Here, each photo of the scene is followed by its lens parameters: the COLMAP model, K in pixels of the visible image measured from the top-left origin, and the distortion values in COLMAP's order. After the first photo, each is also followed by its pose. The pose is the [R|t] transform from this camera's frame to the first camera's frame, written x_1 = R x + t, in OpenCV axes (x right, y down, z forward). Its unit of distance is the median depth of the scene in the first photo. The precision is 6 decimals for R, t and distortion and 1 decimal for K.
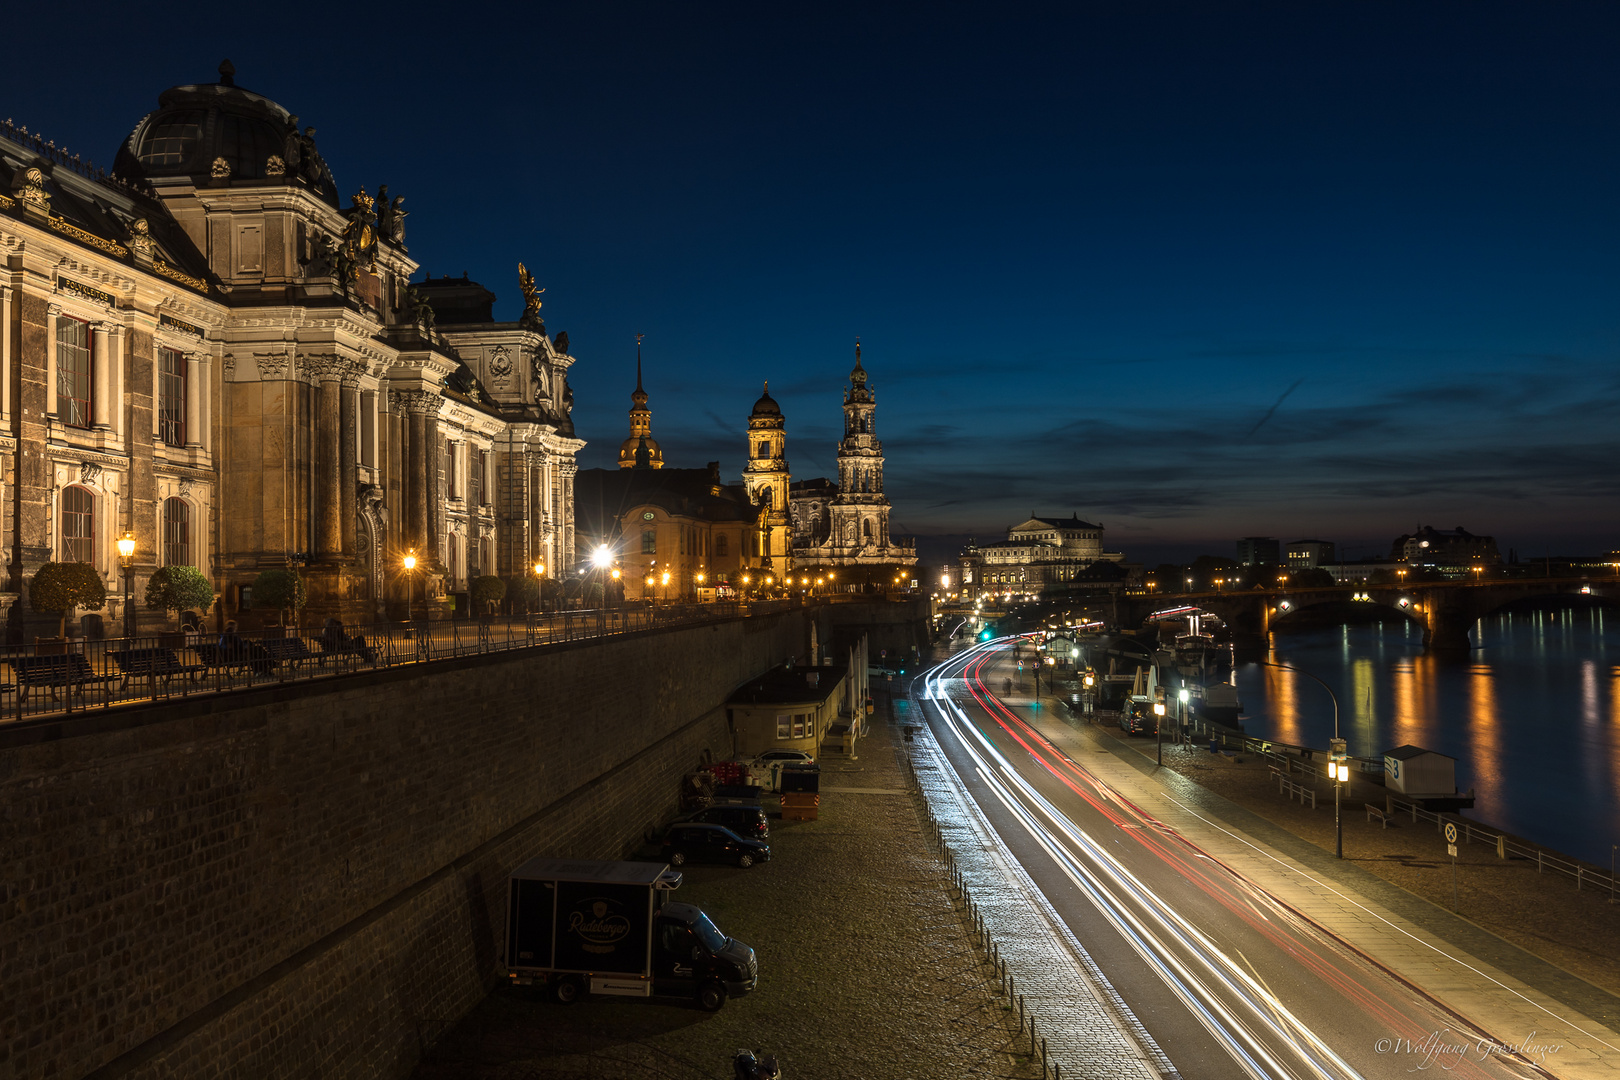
lens RADIAL K [[1296.1, 0, 826.0], [0, 1296.1, 541.1], [0, 0, 1]] dist [0.012568, 0.008341]
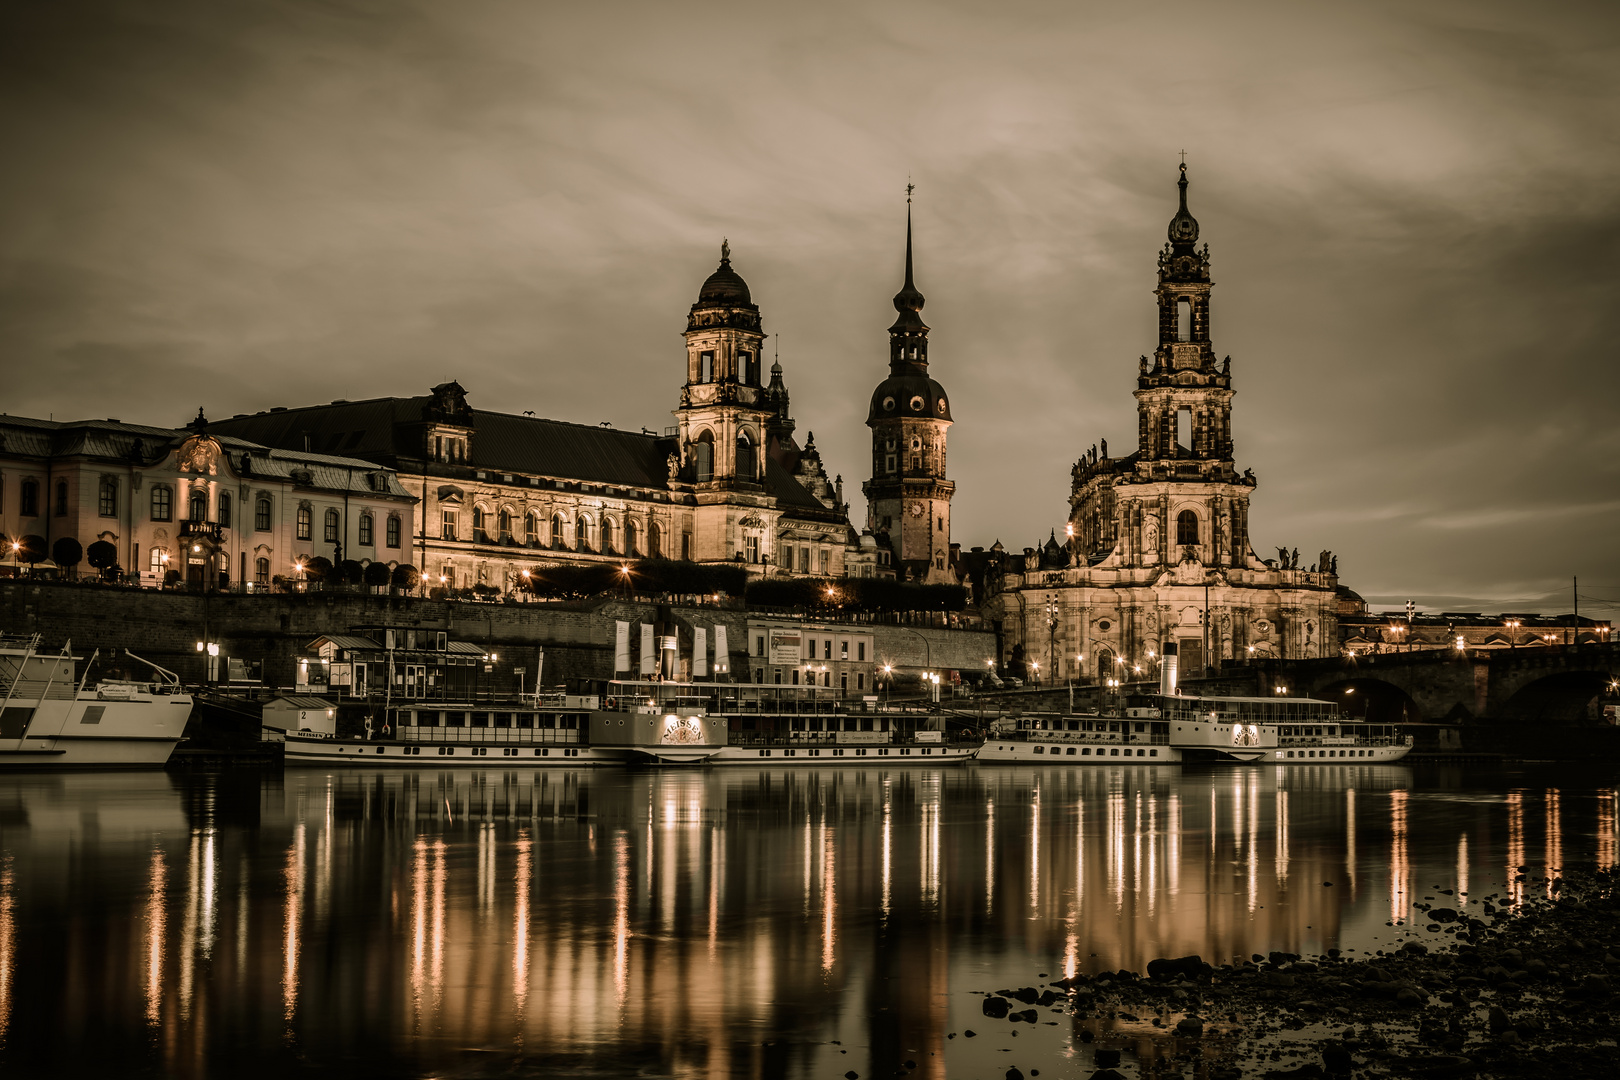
lens RADIAL K [[2540.8, 0, 795.1], [0, 2540.8, 535.0], [0, 0, 1]] dist [-0.040498, 0.000000]
pose [[0.875814, -0.012975, -0.482475, 0.496149], [-0.005464, 0.999308, -0.036793, 0.038883], [0.482618, 0.034860, 0.875137, 0.089267]]
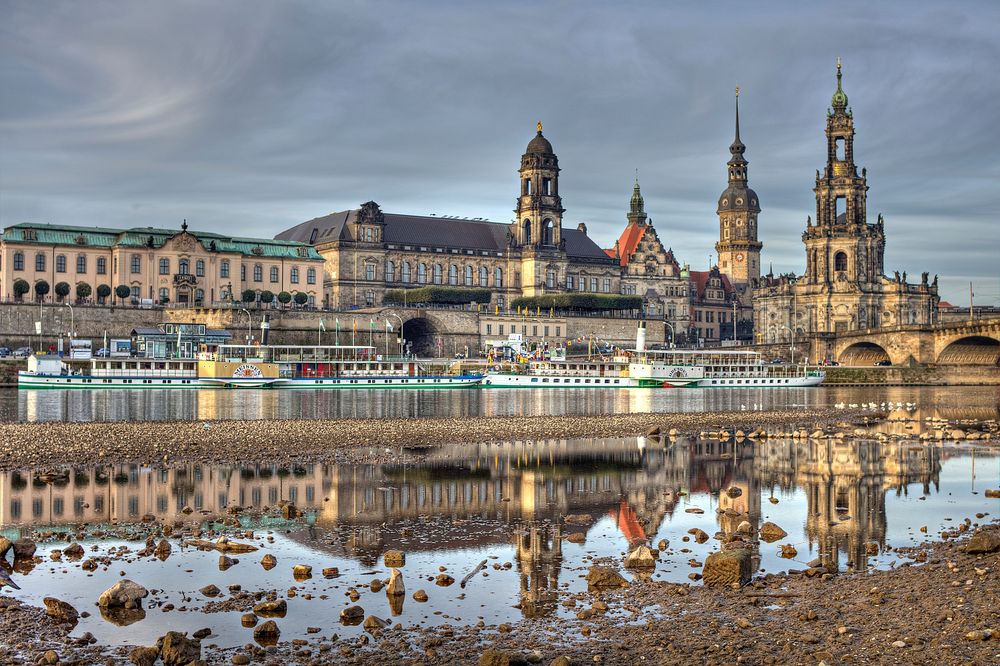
lens RADIAL K [[1256.8, 0, 495.7], [0, 1256.8, 332.4], [0, 0, 1]] dist [-0.080346, 0.000000]
pose [[0.691596, -0.007552, -0.722245, 0.675438], [0.014426, 0.999890, 0.003359, 0.044562], [0.722140, -0.012742, 0.691630, 0.266530]]
